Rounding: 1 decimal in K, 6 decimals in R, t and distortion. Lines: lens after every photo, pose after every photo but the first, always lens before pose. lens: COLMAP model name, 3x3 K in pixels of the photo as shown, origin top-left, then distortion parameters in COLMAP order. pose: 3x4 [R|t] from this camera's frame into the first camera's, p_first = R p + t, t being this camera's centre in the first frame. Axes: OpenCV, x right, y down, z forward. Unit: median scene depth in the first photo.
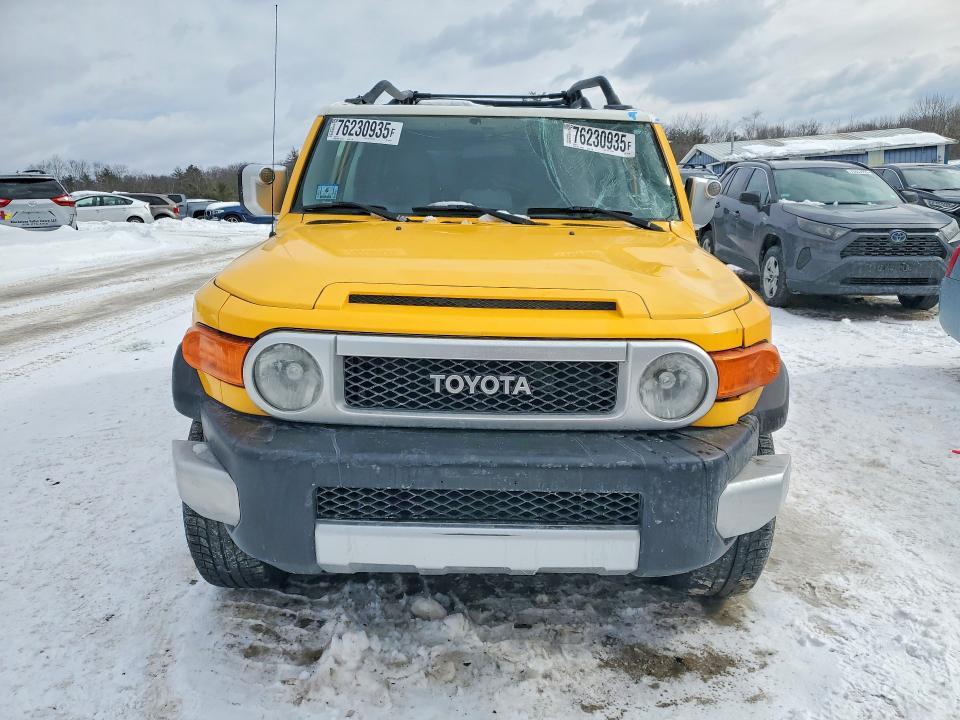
lens RADIAL K [[732.3, 0, 480.0], [0, 732.3, 360.0], [0, 0, 1]] dist [0.045818, -0.000618]
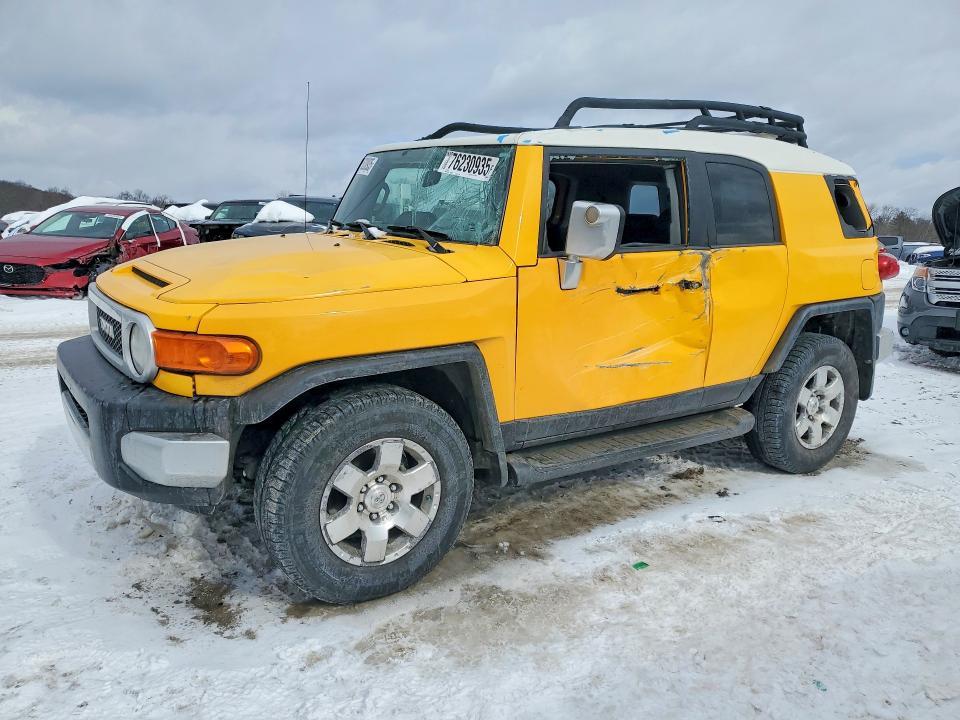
lens RADIAL K [[732.3, 0, 480.0], [0, 732.3, 360.0], [0, 0, 1]] dist [0.045818, -0.000618]
pose [[0.569279, 0.167657, -0.804868, 1.212702], [-0.212480, 0.975729, 0.052962, -0.104595], [0.794212, 0.140868, 0.591086, 0.514333]]
